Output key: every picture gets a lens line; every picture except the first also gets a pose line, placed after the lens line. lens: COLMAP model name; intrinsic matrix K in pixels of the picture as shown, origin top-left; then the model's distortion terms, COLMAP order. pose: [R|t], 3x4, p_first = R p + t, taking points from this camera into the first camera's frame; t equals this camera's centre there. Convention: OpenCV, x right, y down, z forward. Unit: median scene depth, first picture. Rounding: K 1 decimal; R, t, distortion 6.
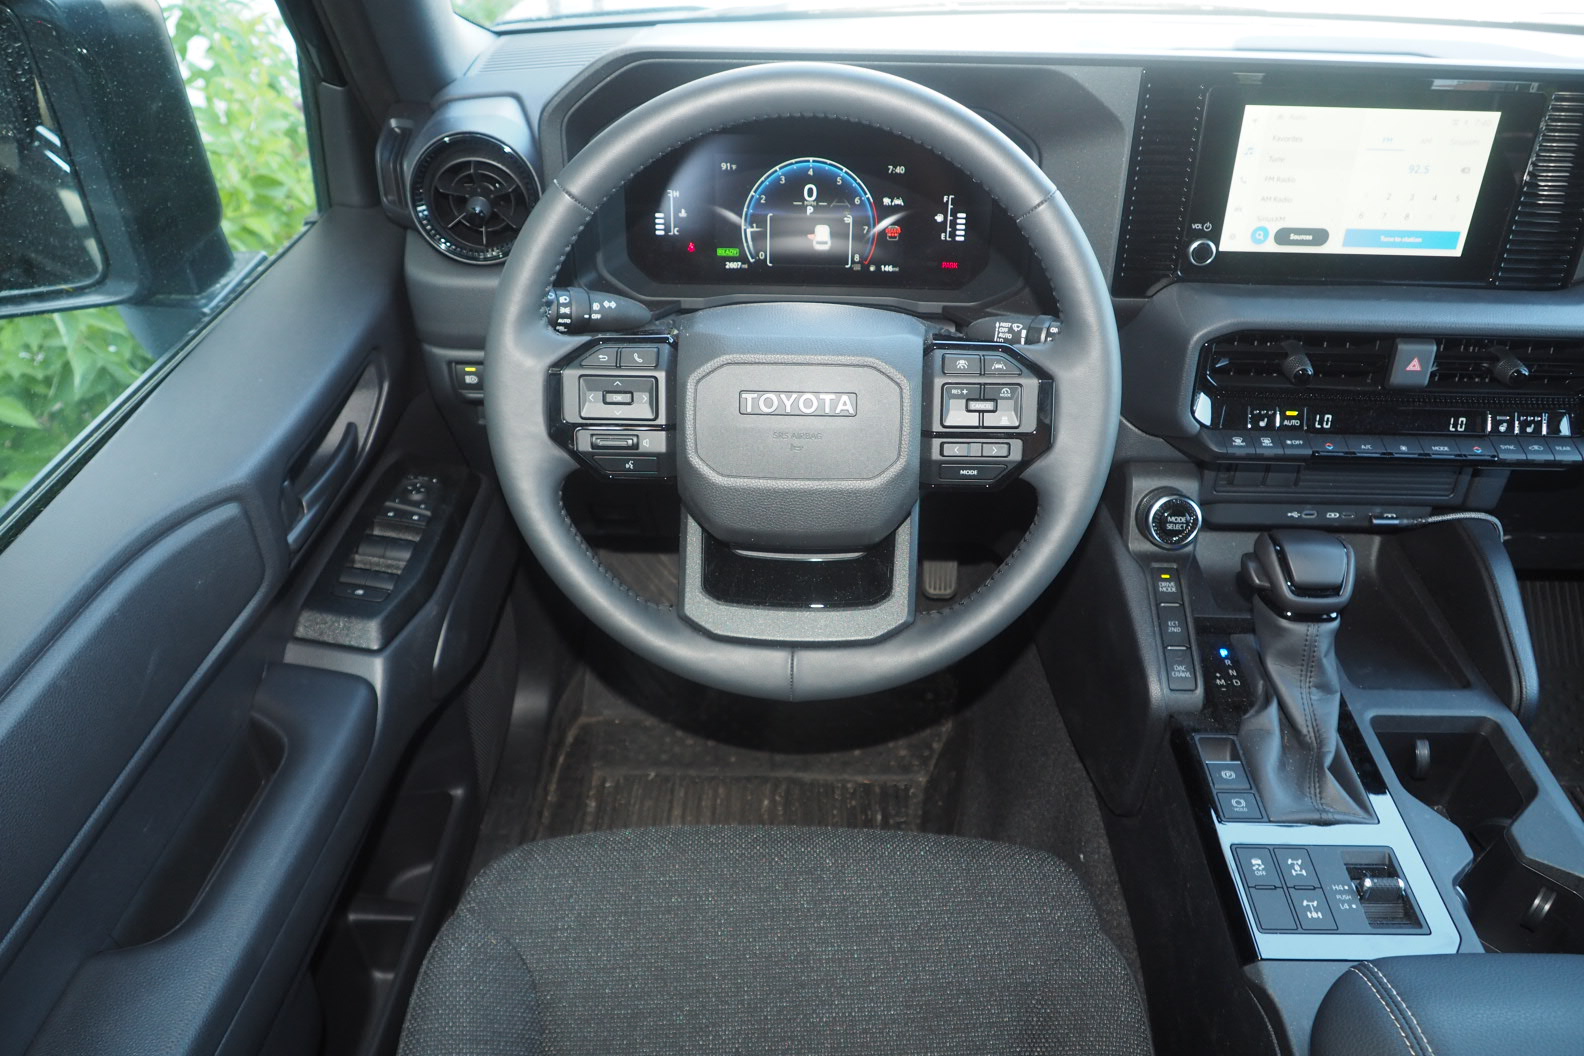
lens RADIAL K [[1119.4, 0, 795.7], [0, 1119.4, 532.5], [0, 0, 1]] dist [-0.033421, -0.000799]
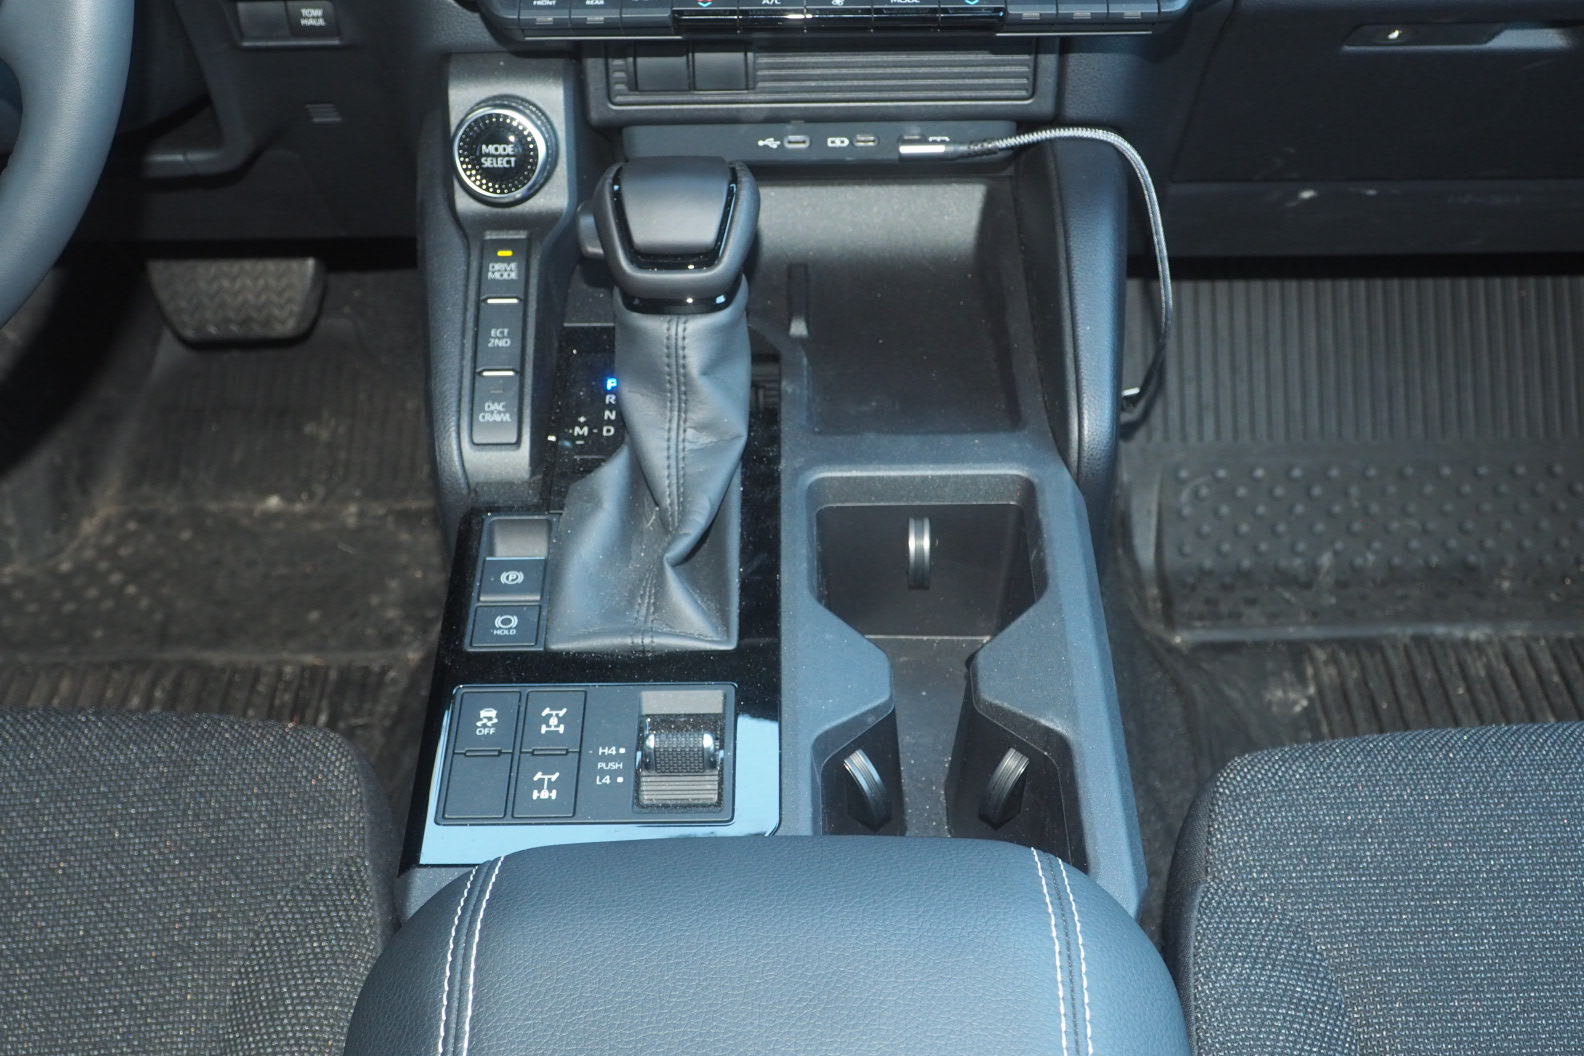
lens RADIAL K [[1932.8, 0, 796.2], [0, 1932.8, 527.7], [0, 0, 1]] dist [-0.015466, 0.002639]
pose [[0.999429, -0.031670, 0.011757, 0.505086], [0.030199, 0.993557, 0.109232, 0.081960], [-0.015141, -0.108814, 0.993947, -0.006189]]
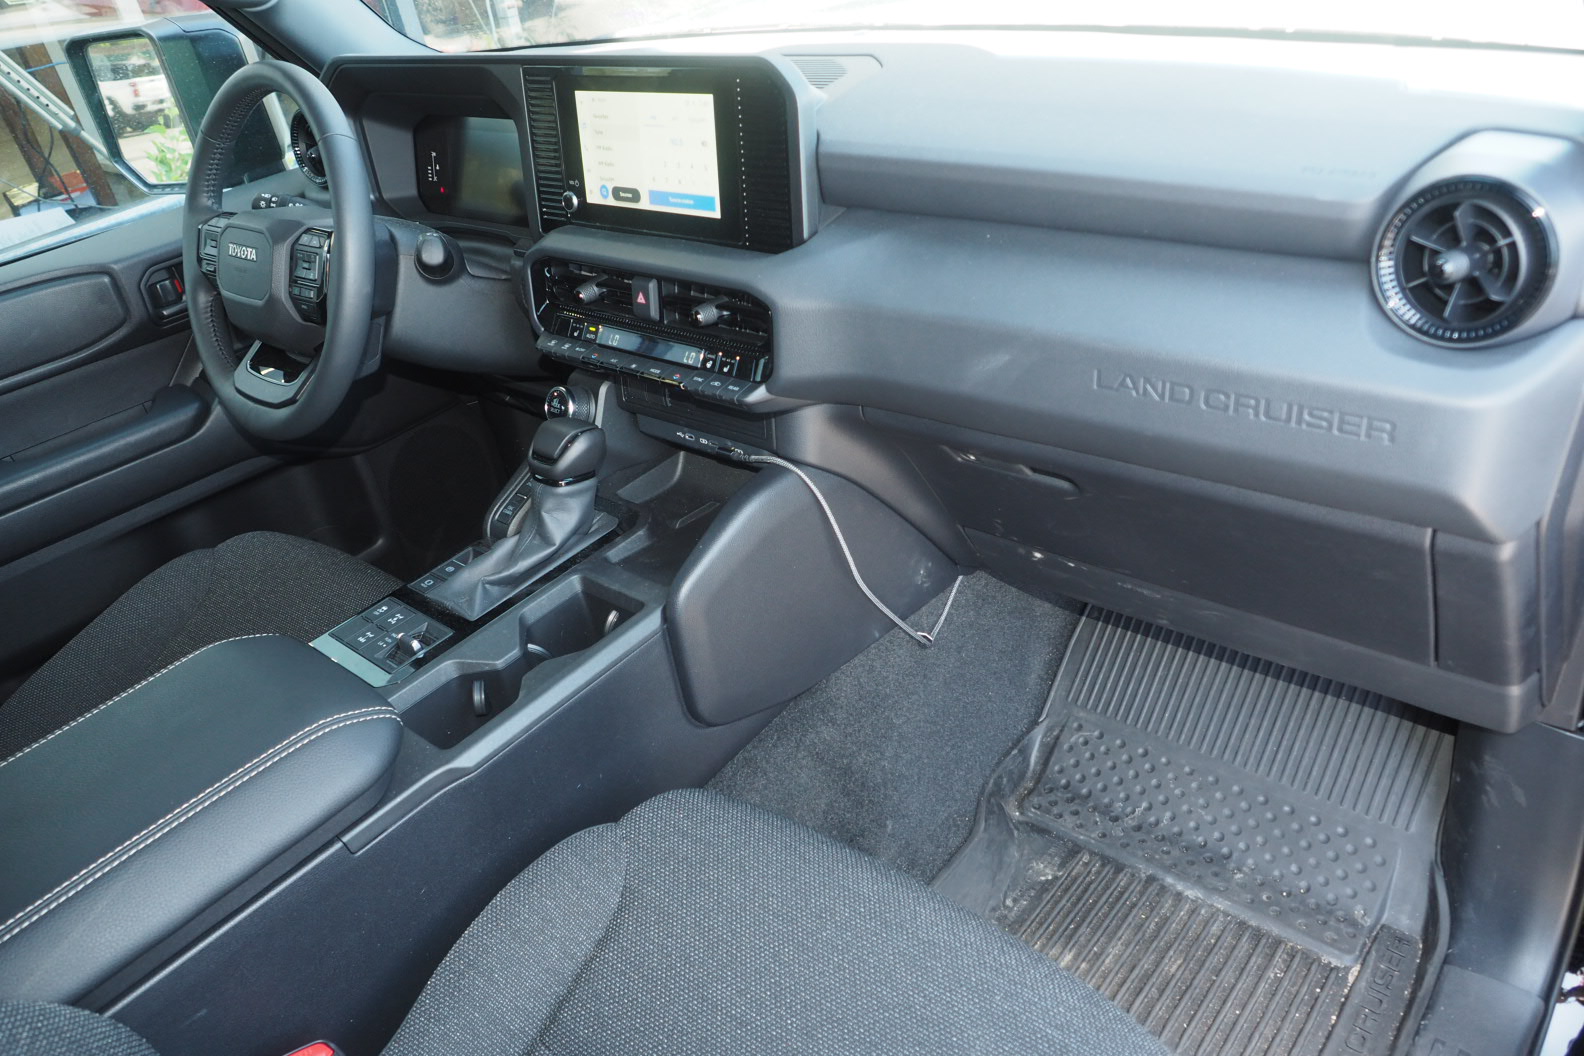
lens RADIAL K [[1115.1, 0, 783.9], [0, 1115.1, 530.6], [0, 0, 1]] dist [-0.024518, 0.001380]
pose [[0.766151, 0.241628, -0.595507, 1.452209], [-0.267463, 0.962450, 0.046410, -0.002190], [0.584359, 0.123719, 0.802009, 0.126424]]
